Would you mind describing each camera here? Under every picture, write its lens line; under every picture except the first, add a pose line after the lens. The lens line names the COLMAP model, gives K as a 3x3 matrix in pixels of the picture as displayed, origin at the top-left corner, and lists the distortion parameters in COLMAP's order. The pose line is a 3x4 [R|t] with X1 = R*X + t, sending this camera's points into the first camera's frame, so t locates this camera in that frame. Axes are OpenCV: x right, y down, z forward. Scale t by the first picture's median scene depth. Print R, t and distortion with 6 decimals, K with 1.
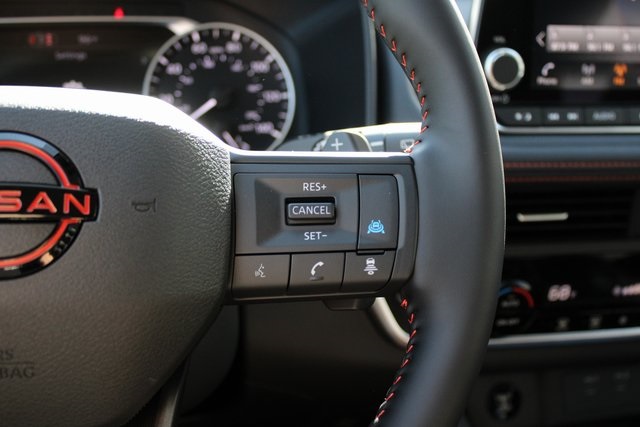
lens RADIAL K [[520.8, 0, 287.8], [0, 520.8, 199.2], [0, 0, 1]] dist [-0.030686, 0.031267]
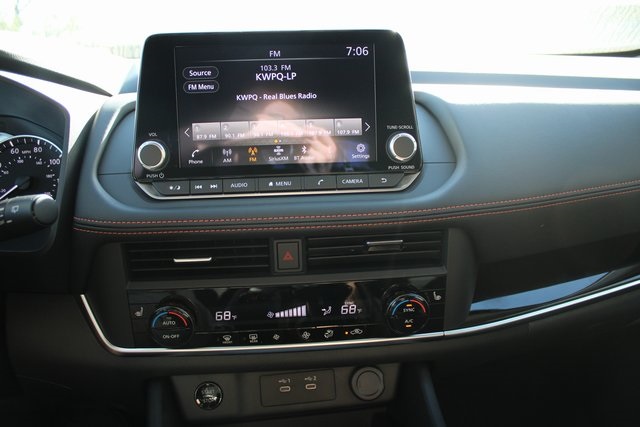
lens RADIAL K [[332.3, 0, 319.9], [0, 332.3, 212.2], [0, 0, 1]] dist [-0.001574, 0.000949]
pose [[0.991756, -0.030738, -0.124396, 0.869342], [0.022282, 0.997381, -0.068804, -0.023093], [0.126186, 0.065465, 0.989844, 0.153674]]
